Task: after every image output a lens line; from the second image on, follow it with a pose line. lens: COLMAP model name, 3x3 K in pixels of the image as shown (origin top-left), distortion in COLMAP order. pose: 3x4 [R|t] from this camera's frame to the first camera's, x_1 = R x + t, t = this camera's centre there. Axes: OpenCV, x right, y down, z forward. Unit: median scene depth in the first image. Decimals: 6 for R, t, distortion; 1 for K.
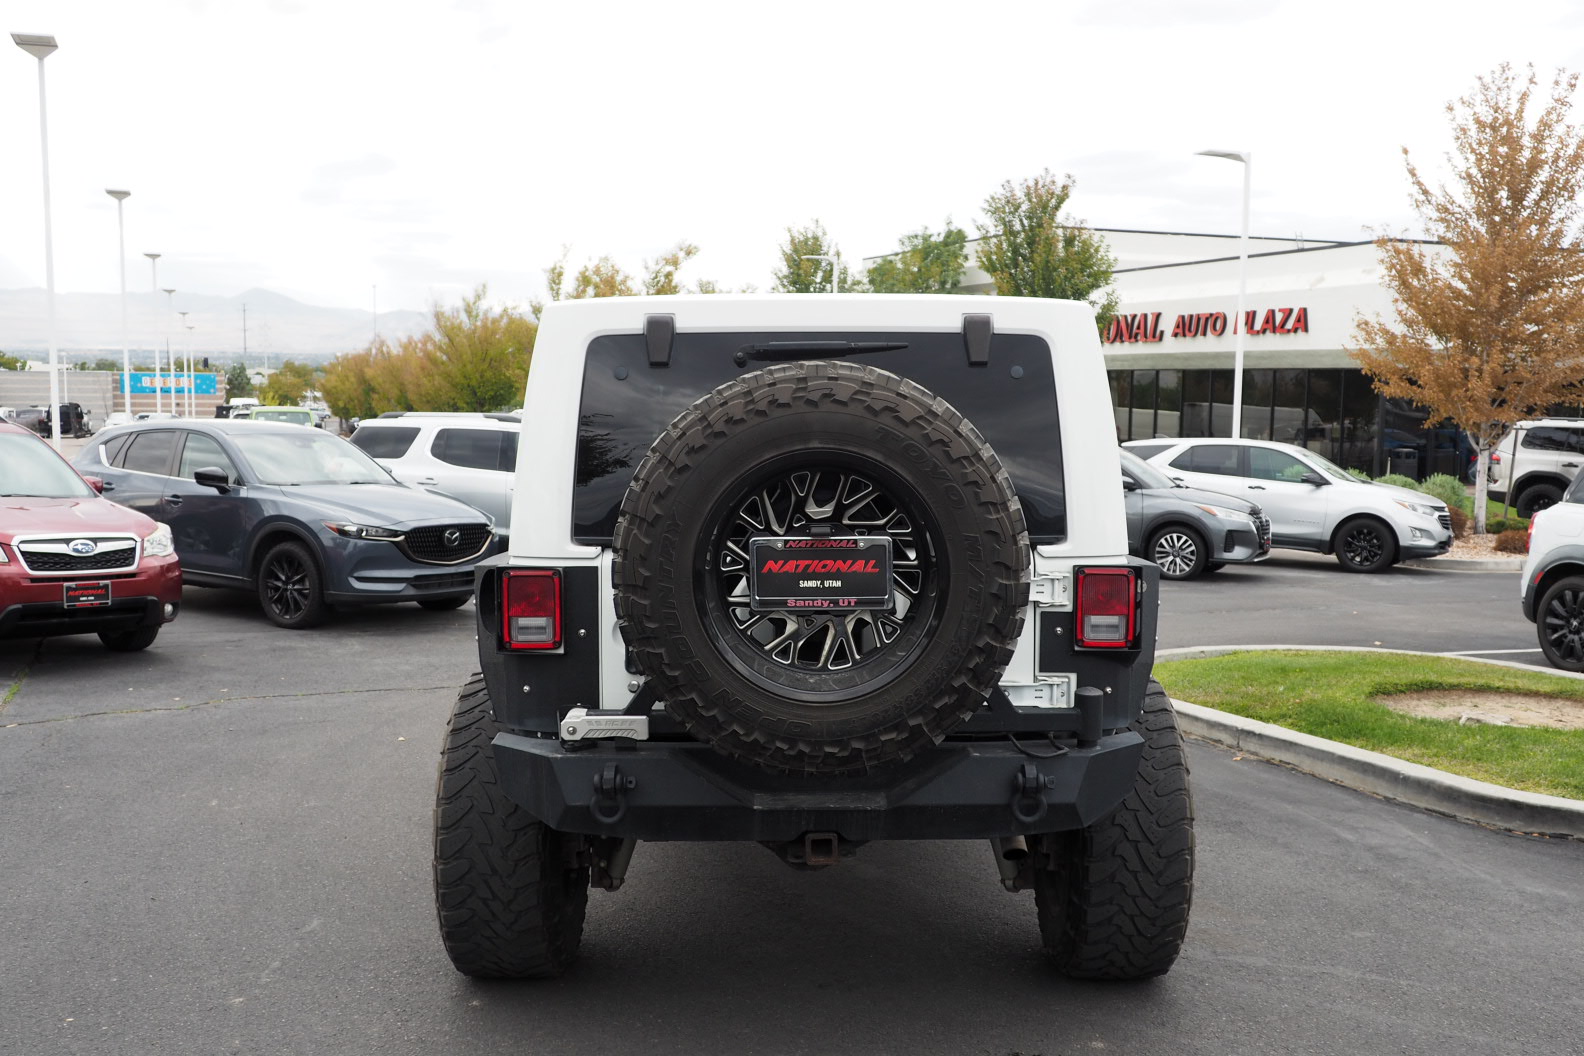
lens RADIAL K [[1549.2, 0, 786.8], [0, 1549.2, 537.2], [0, 0, 1]] dist [-0.037603, 0.000000]
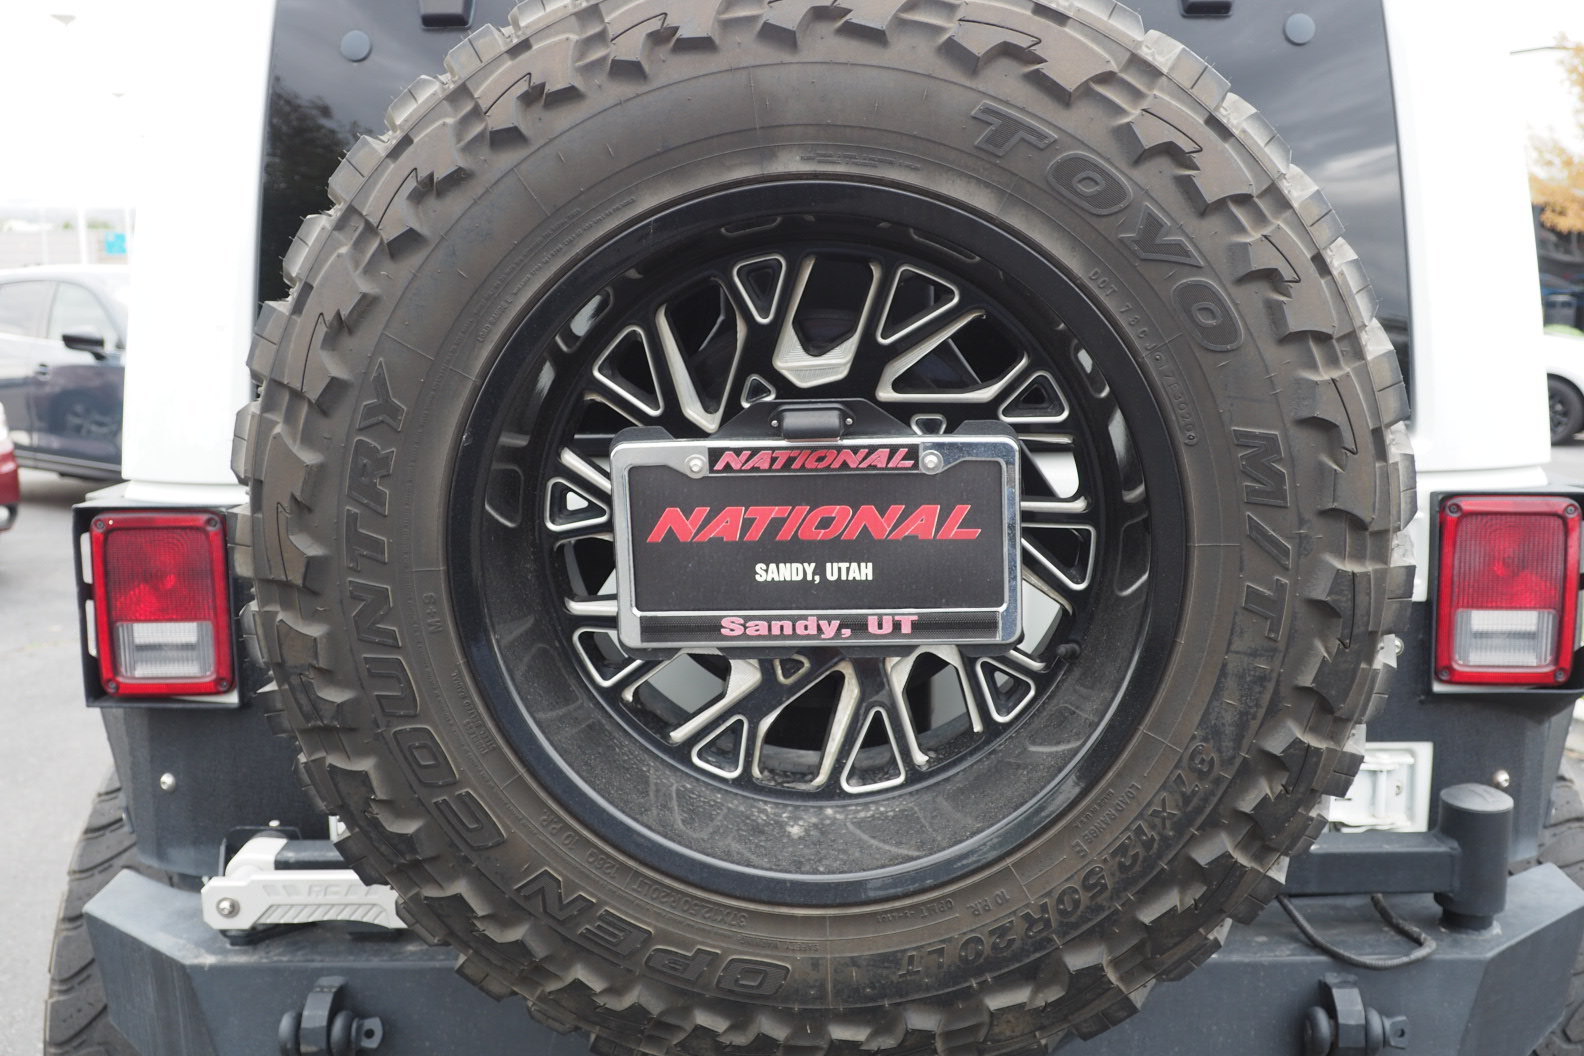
lens RADIAL K [[1680.9, 0, 807.1], [0, 1680.9, 531.5], [0, 0, 1]] dist [-0.020545, 0.000000]
pose [[0.999747, -0.008062, -0.020990, 0.027452], [0.009603, 0.997184, 0.074382, -0.007418], [0.020332, -0.074565, 0.997009, 0.603396]]
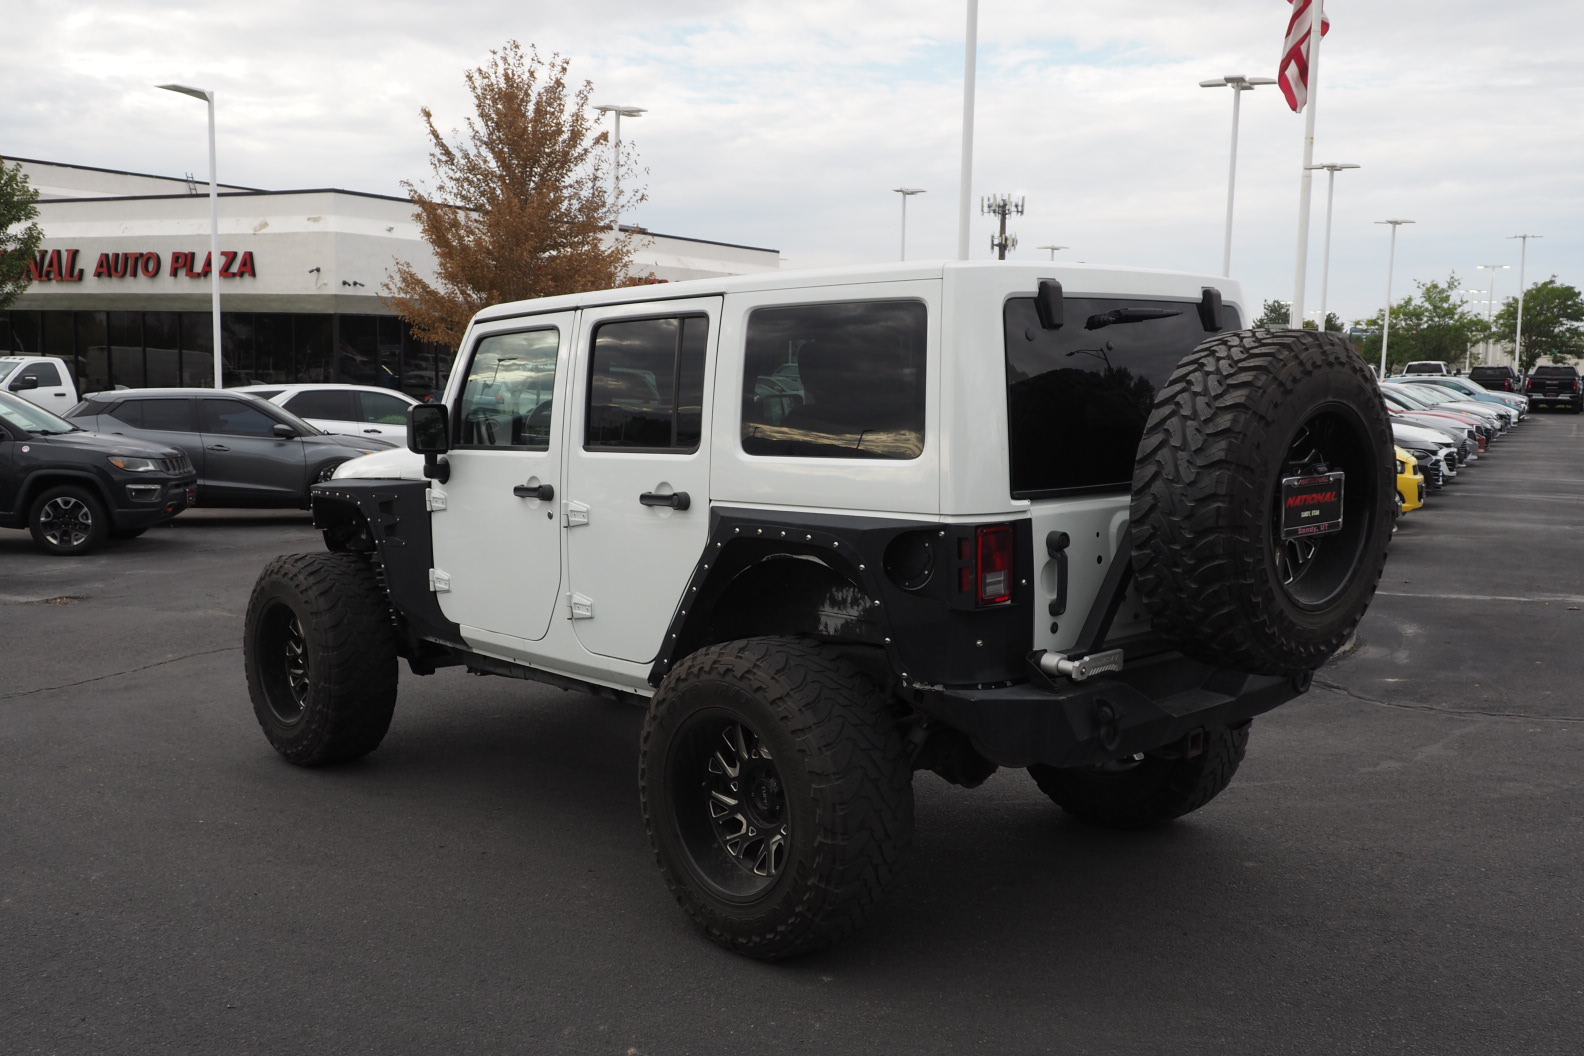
lens RADIAL K [[1514.8, 0, 787.9], [0, 1514.8, 529.9], [0, 0, 1]] dist [-0.014059, 0.000000]
pose [[0.727104, -0.076203, 0.682285, -1.058049], [0.052565, 0.997083, 0.055345, -0.043010], [-0.684512, -0.004377, 0.728989, 0.405217]]
